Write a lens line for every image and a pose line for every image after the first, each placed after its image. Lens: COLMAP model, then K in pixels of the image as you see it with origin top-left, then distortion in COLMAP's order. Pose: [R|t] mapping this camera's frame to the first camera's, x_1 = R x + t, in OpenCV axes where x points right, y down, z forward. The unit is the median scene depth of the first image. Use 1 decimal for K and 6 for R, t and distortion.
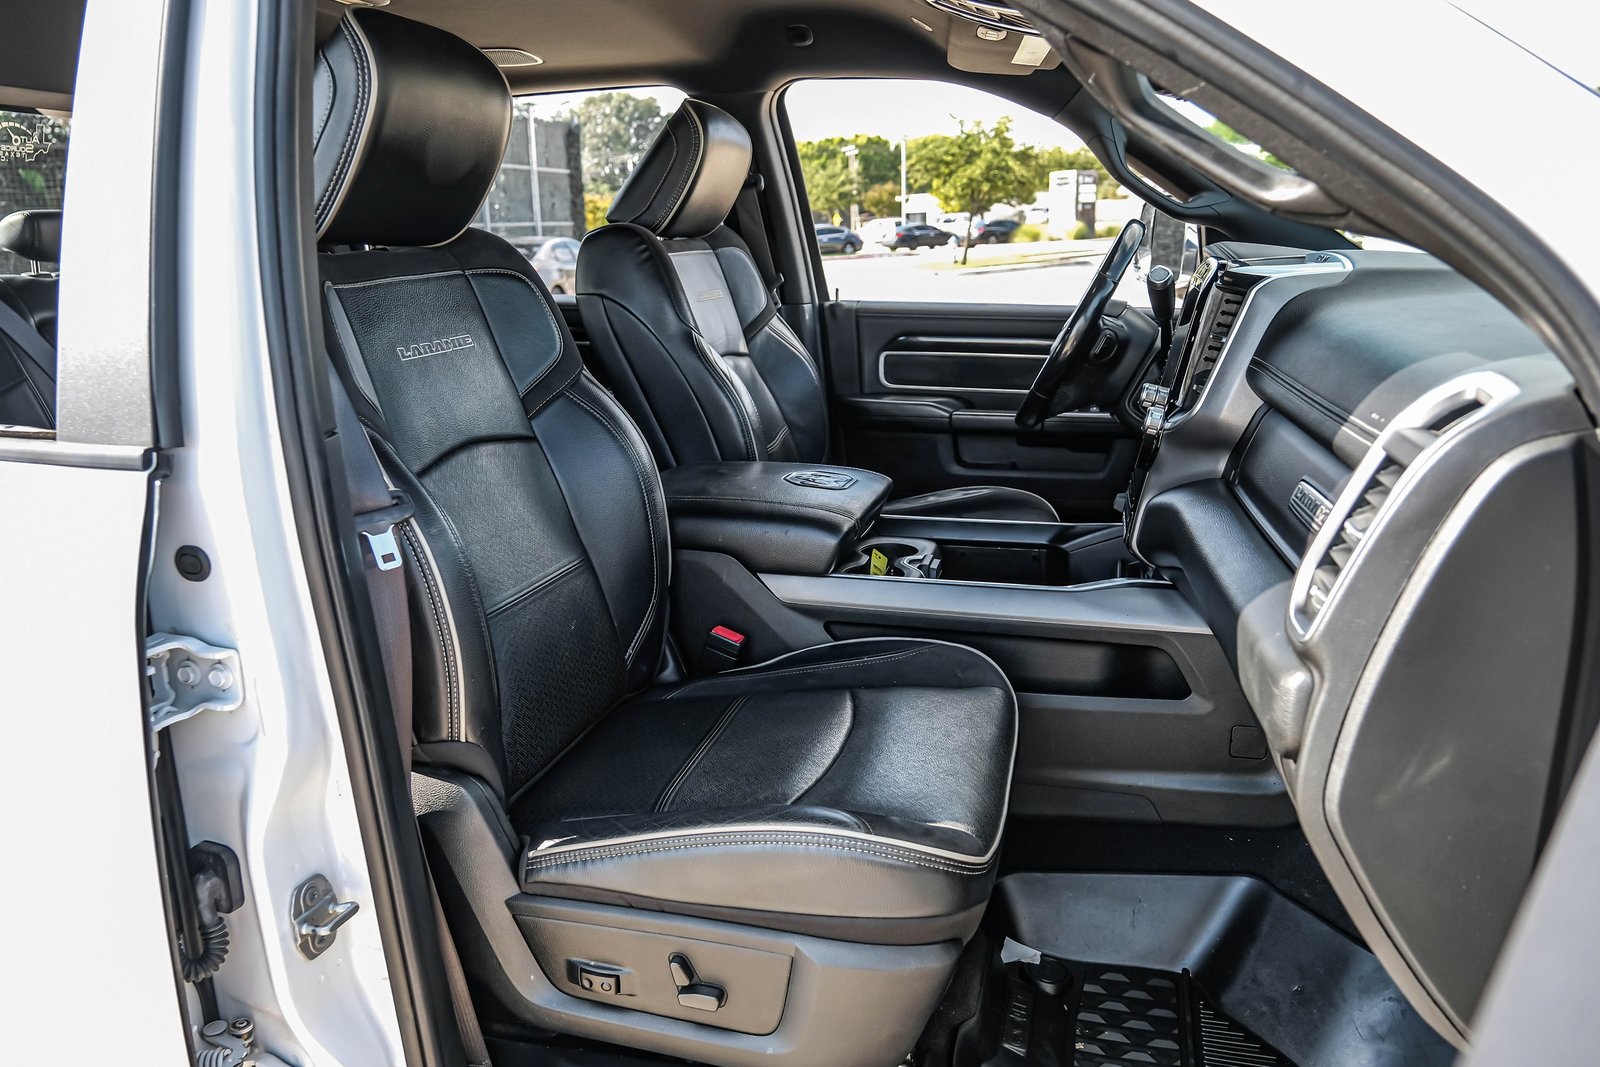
lens RADIAL K [[1132.7, 0, 733.7], [0, 1132.7, 553.4], [0, 0, 1]] dist [-0.029273, 0.001788]
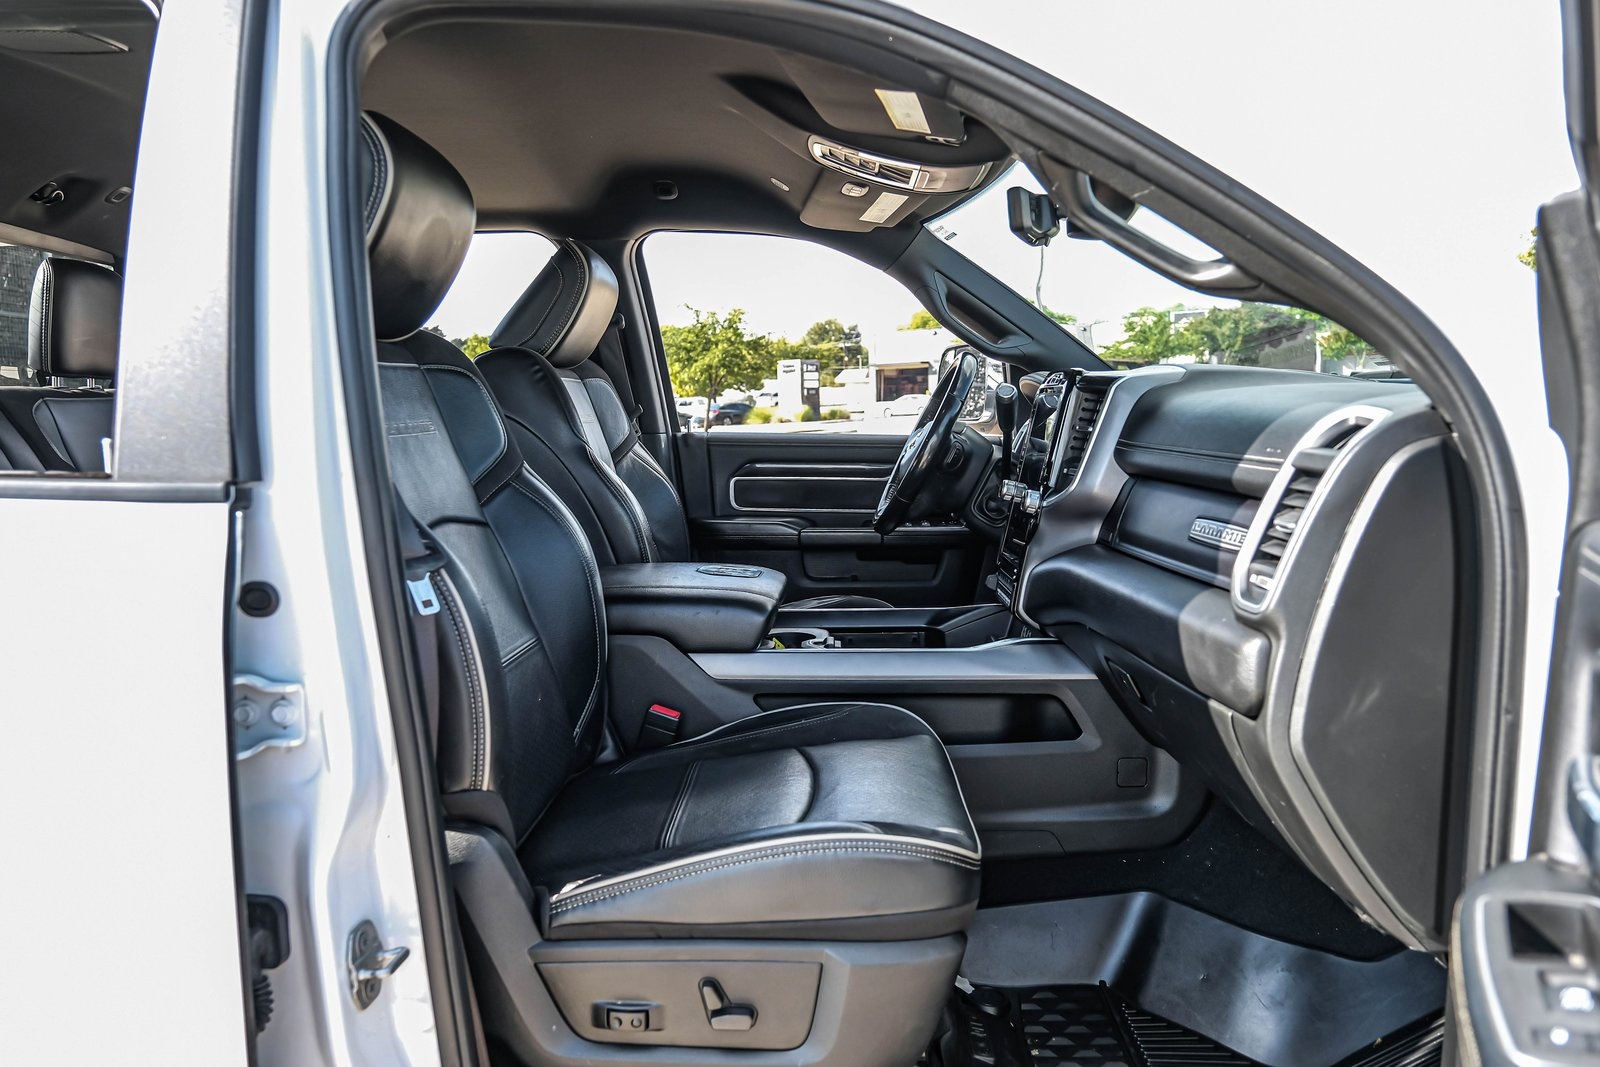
lens RADIAL K [[1113.9, 0, 765.0], [0, 1113.9, 559.3], [0, 0, 1]] dist [-0.027293, -0.002630]
pose [[0.970490, -0.019897, 0.240320, -0.194309], [0.053840, 0.989311, -0.135517, 0.092530], [-0.235055, 0.144457, 0.961188, -0.045145]]
